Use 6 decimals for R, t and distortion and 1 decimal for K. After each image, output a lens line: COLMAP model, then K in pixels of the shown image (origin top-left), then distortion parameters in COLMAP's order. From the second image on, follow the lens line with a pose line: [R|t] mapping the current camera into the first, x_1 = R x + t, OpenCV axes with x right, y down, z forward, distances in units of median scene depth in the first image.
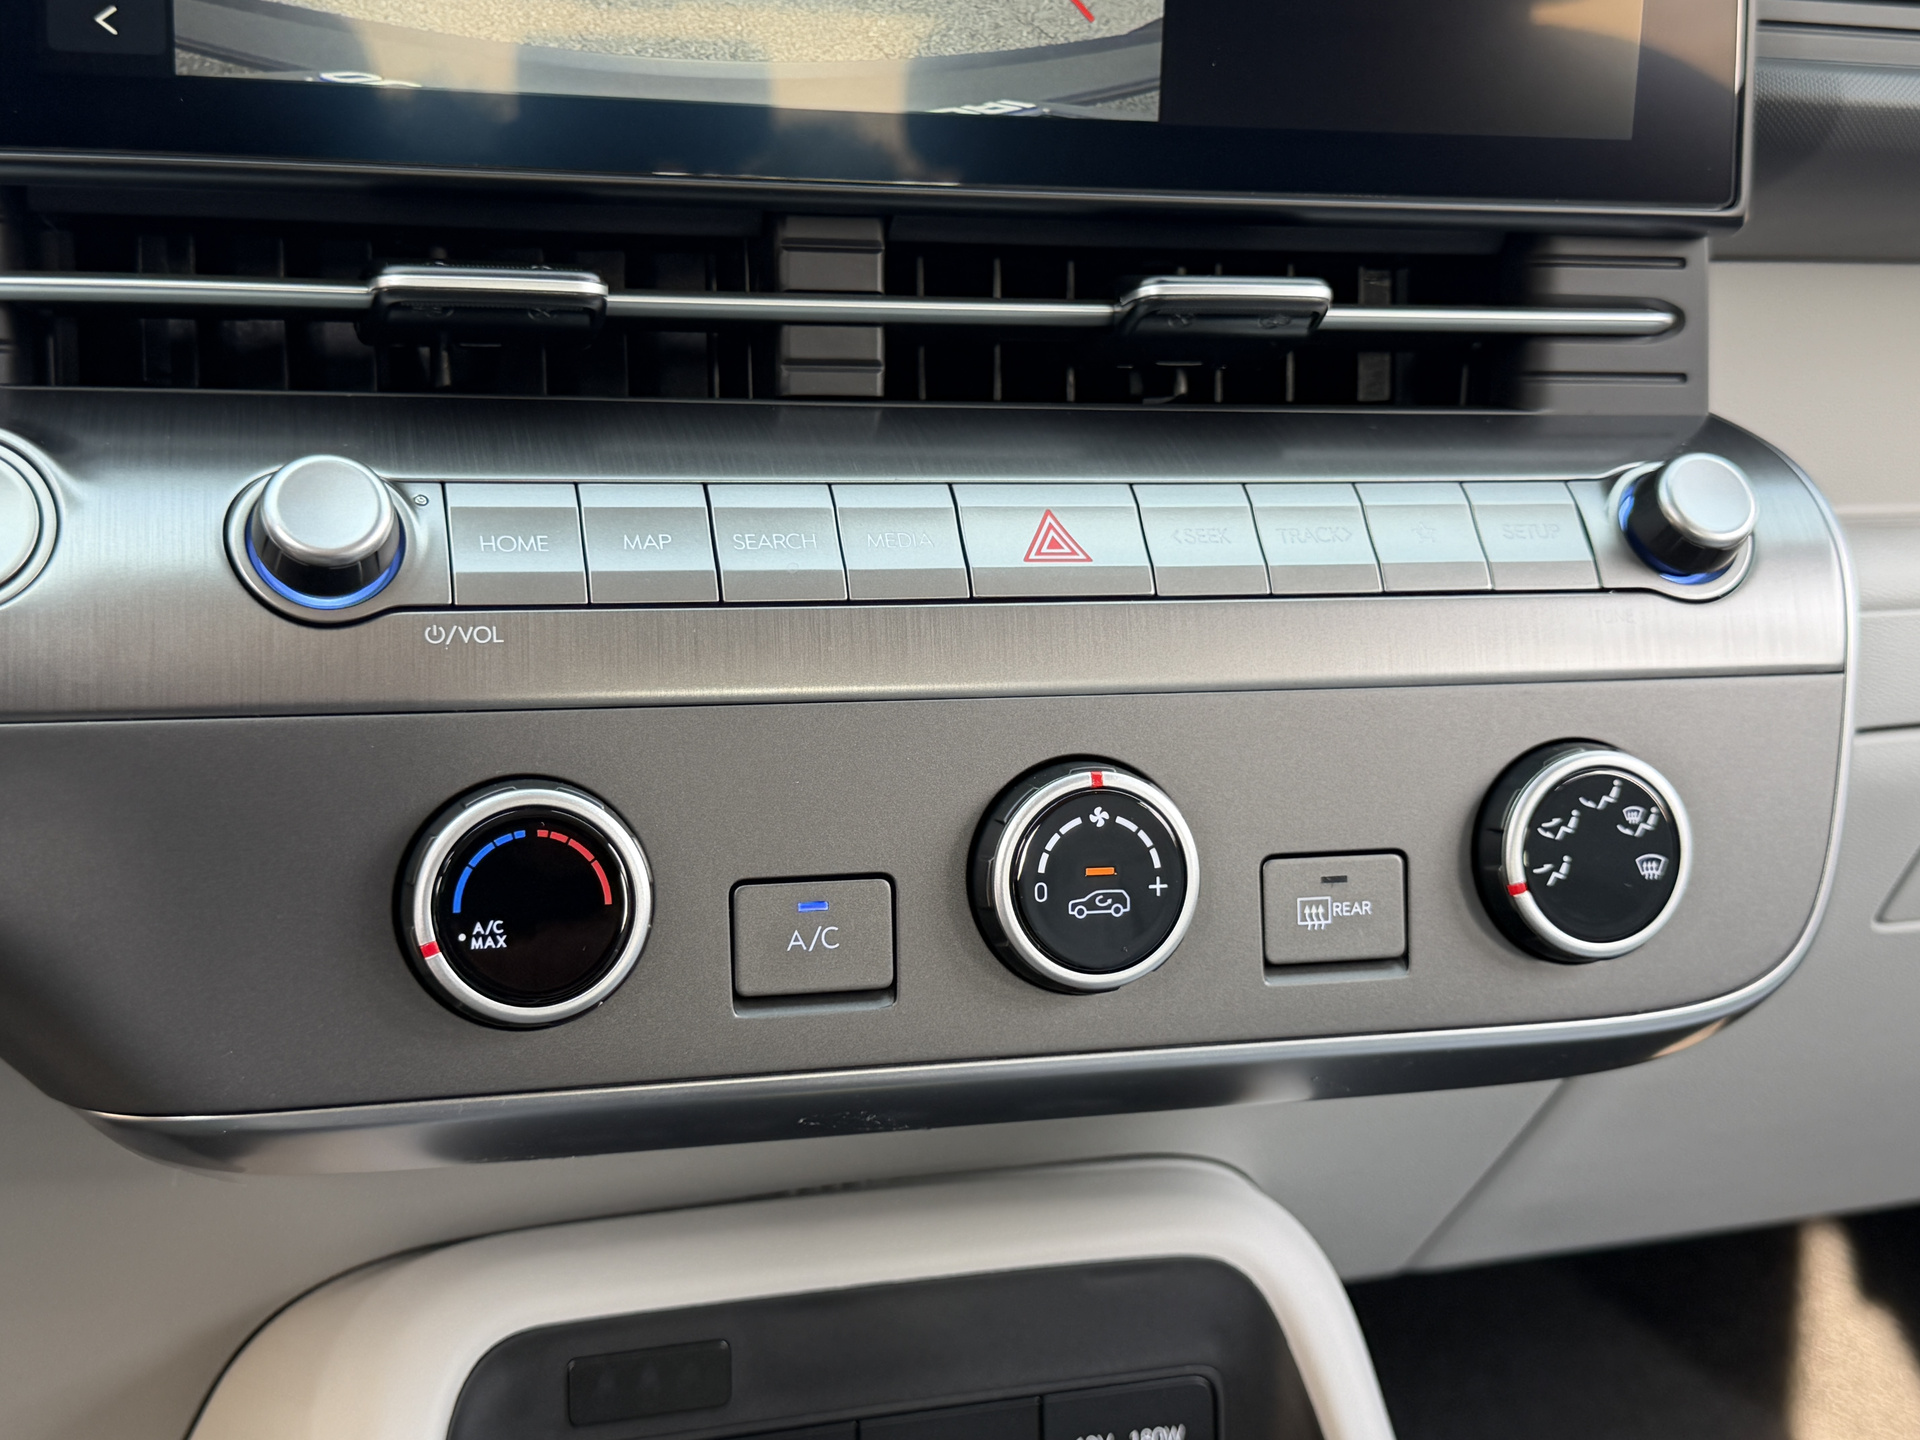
lens RADIAL K [[2527.5, 0, 956.9], [0, 2527.5, 680.8], [0, 0, 1]] dist [0.126272, 0.000000]
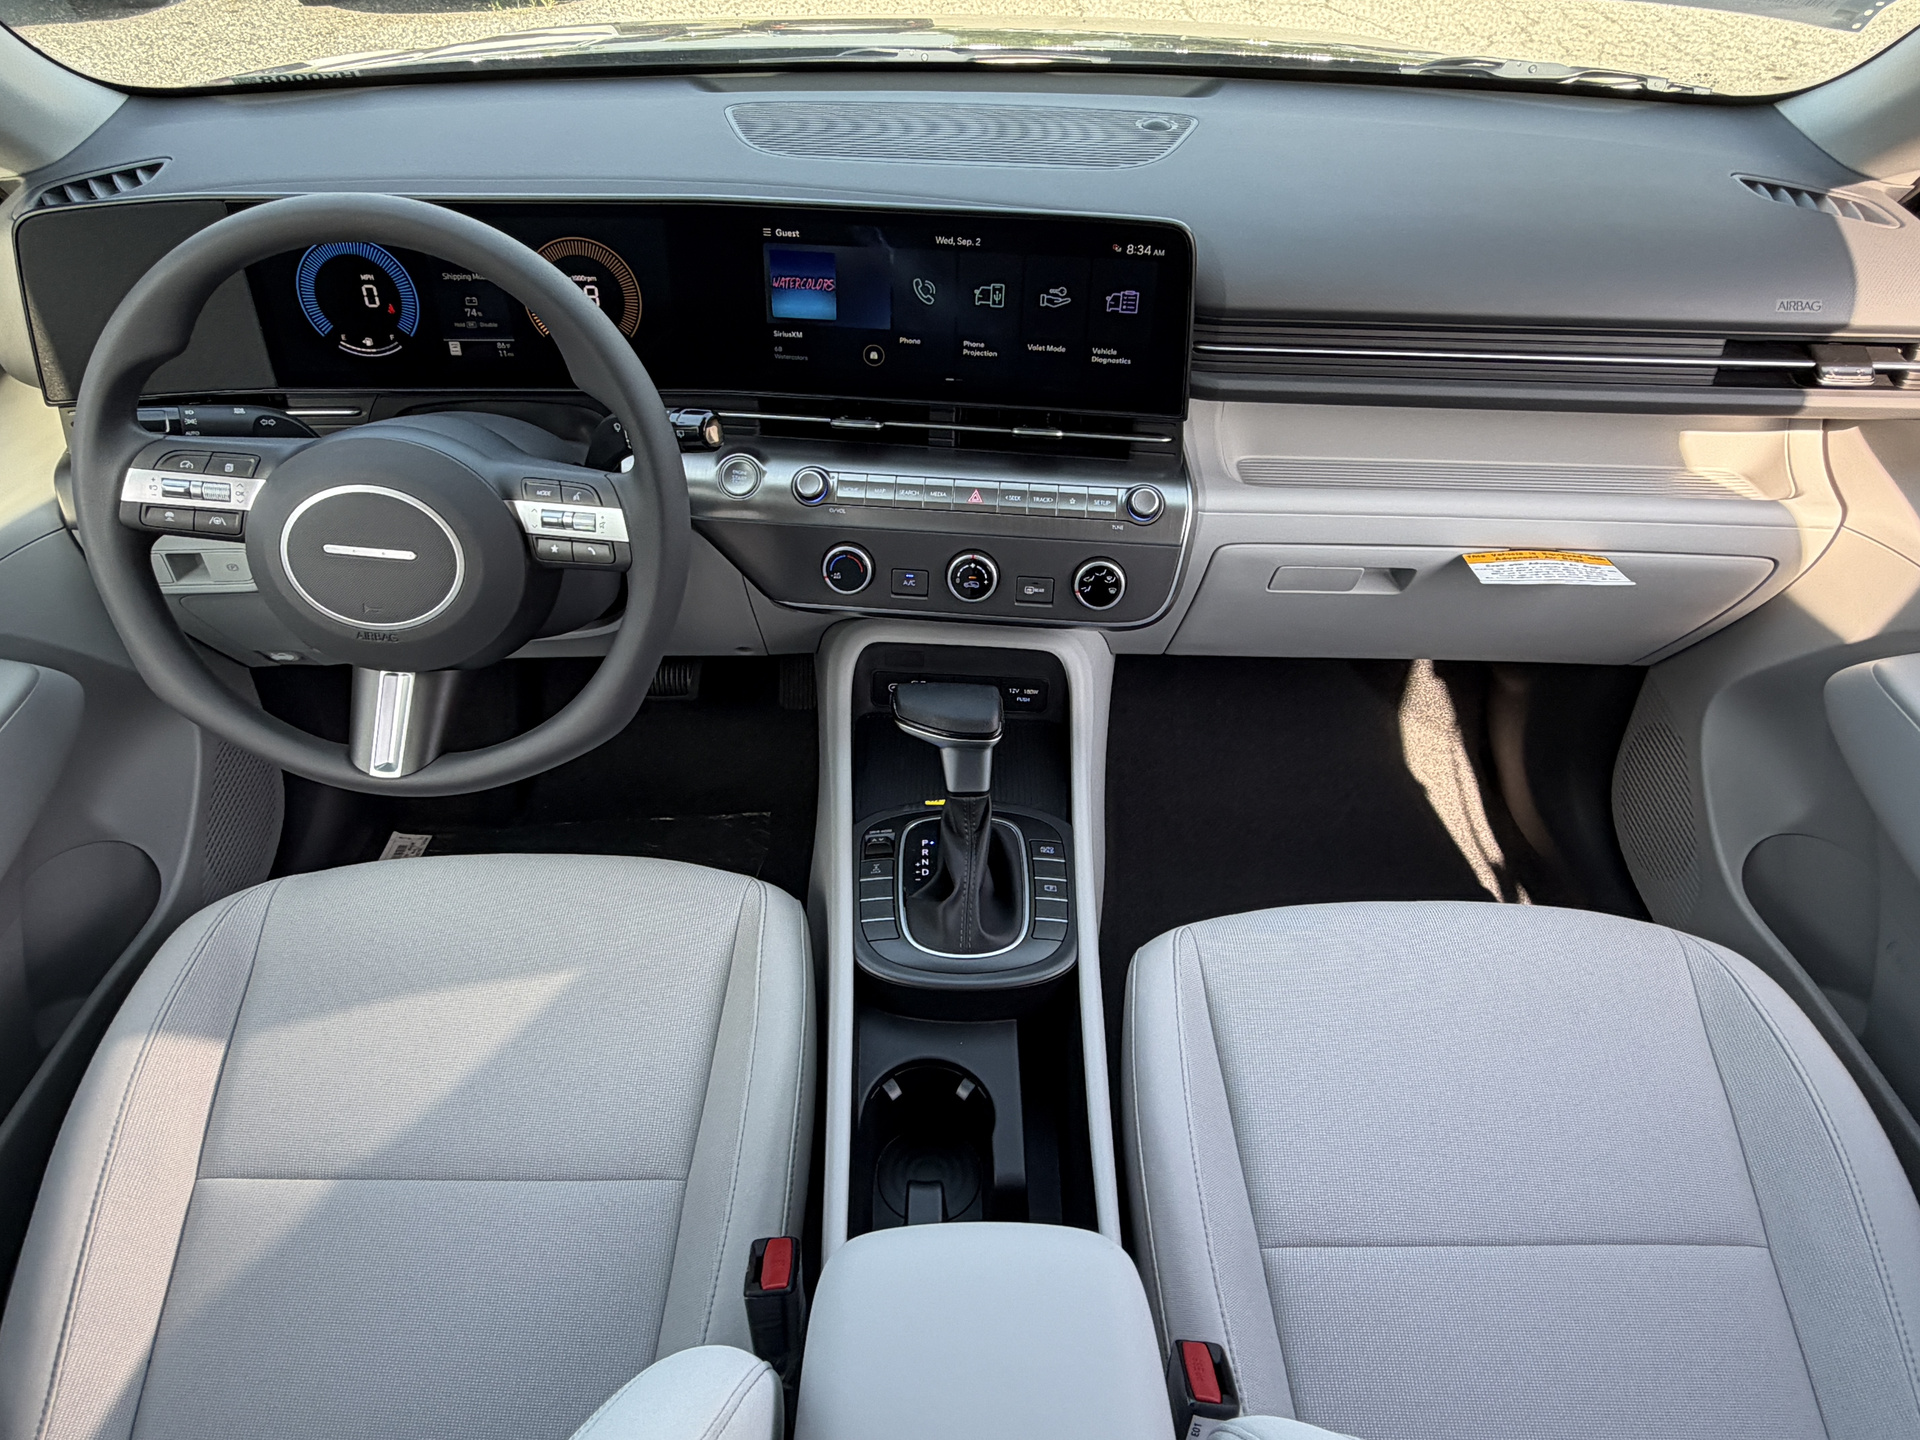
lens RADIAL K [[1239.3, 0, 938.5], [0, 1239.3, 711.7], [0, 0, 1]] dist [0.000936, -0.002718]
pose [[0.926842, 0.194841, -0.320938, 0.701789], [-0.058261, 0.919087, 0.389723, -0.519141], [0.370904, -0.342514, 0.863200, -0.917647]]
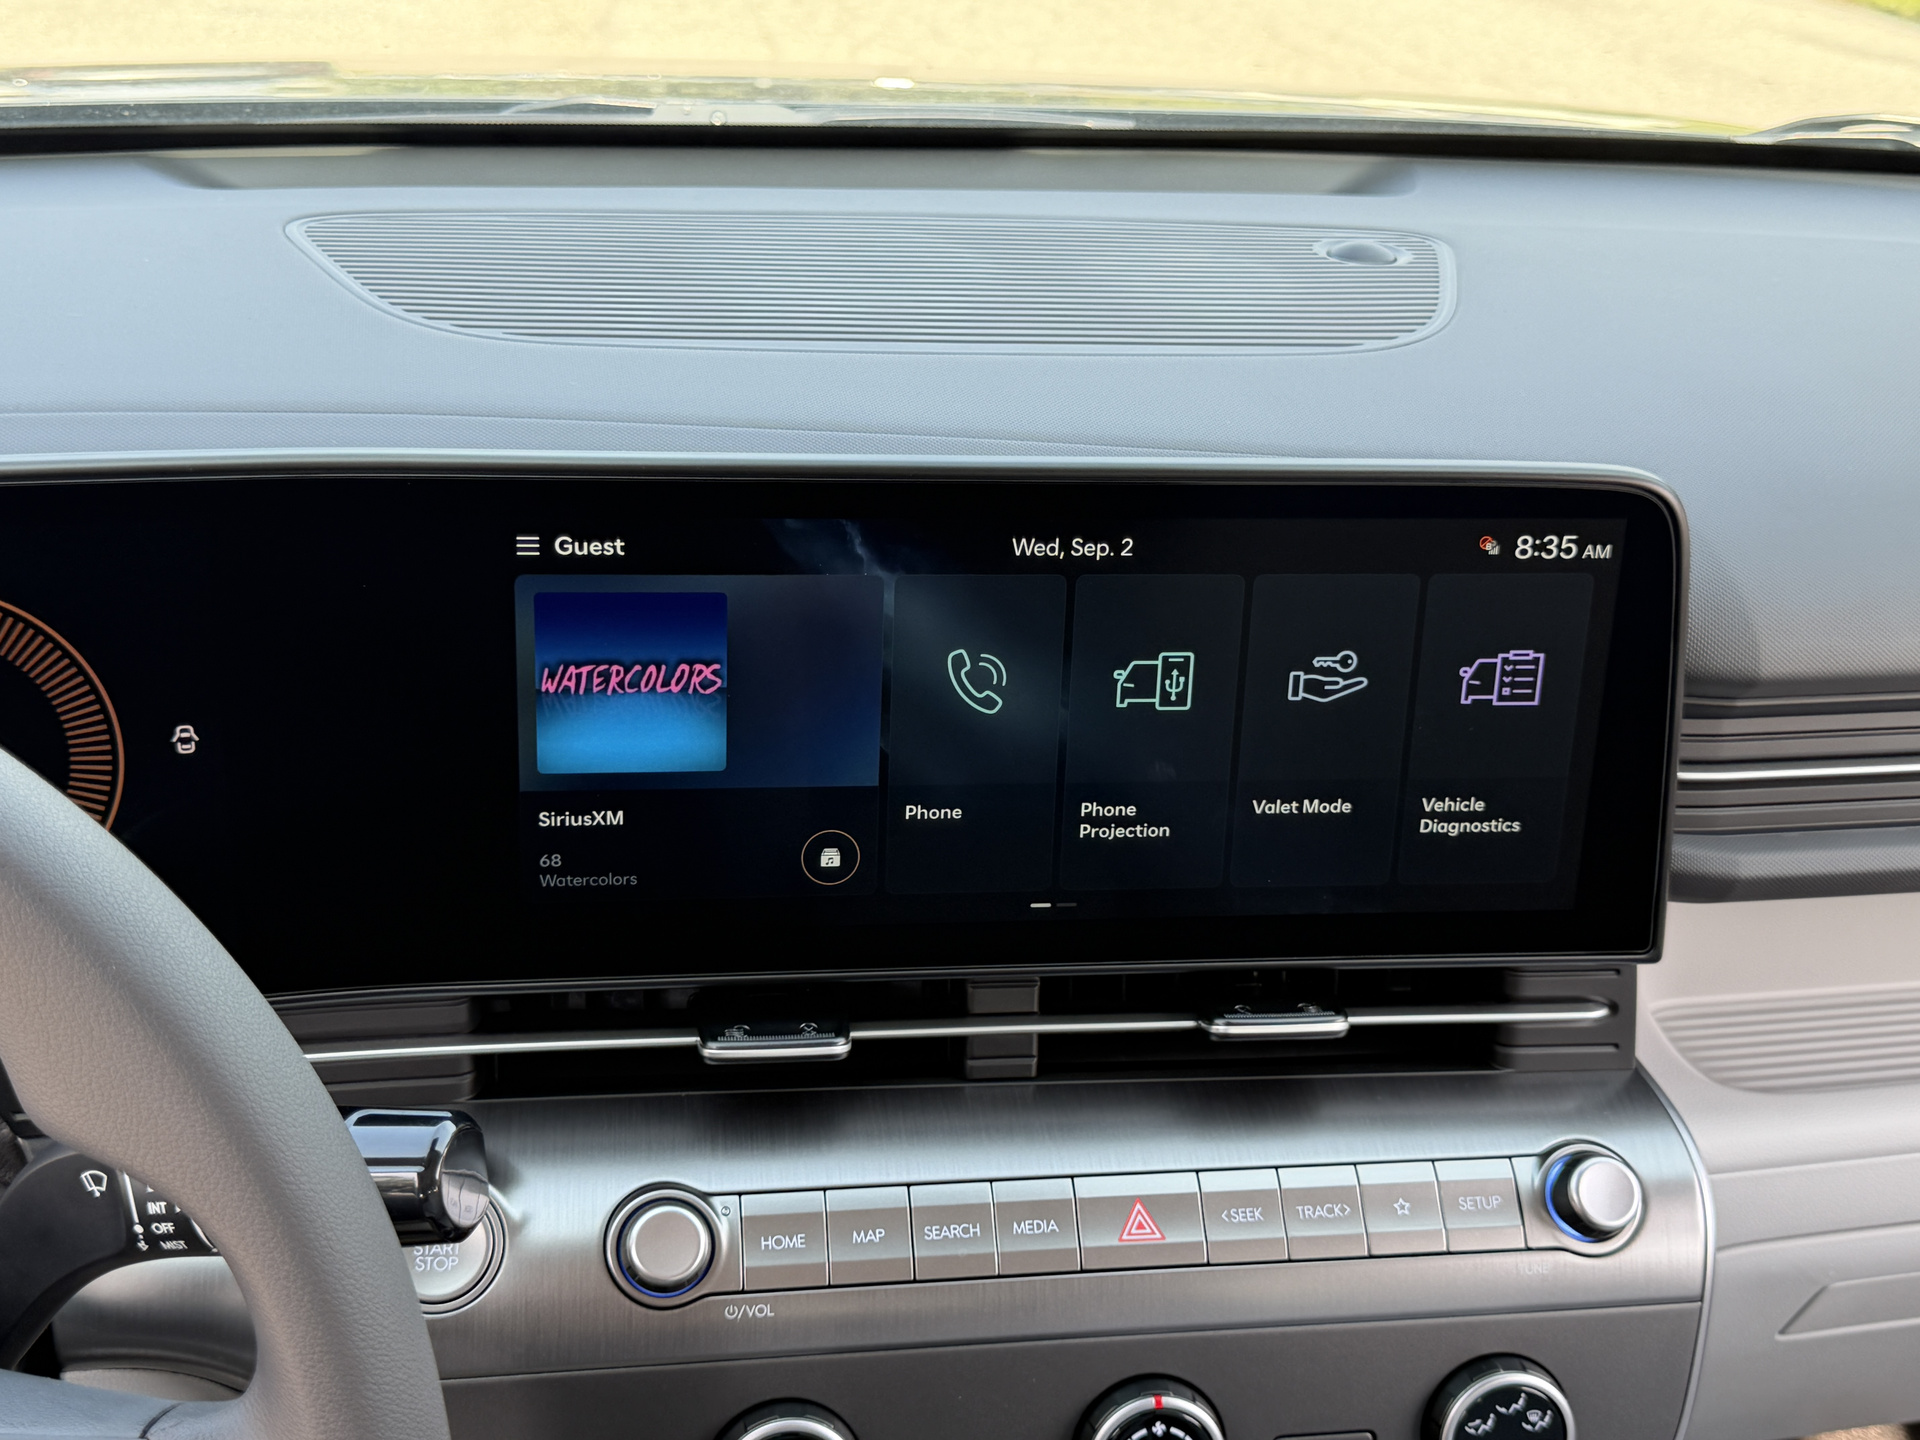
lens RADIAL K [[2303.9, 0, 953.1], [0, 2303.9, 713.8], [0, 0, 1]] dist [0.082326, 0.000000]
pose [[0.992303, 0.043739, -0.115850, 0.072155], [-0.028381, 0.990970, 0.131048, -0.518093], [0.120536, -0.126752, 0.984584, -0.311257]]
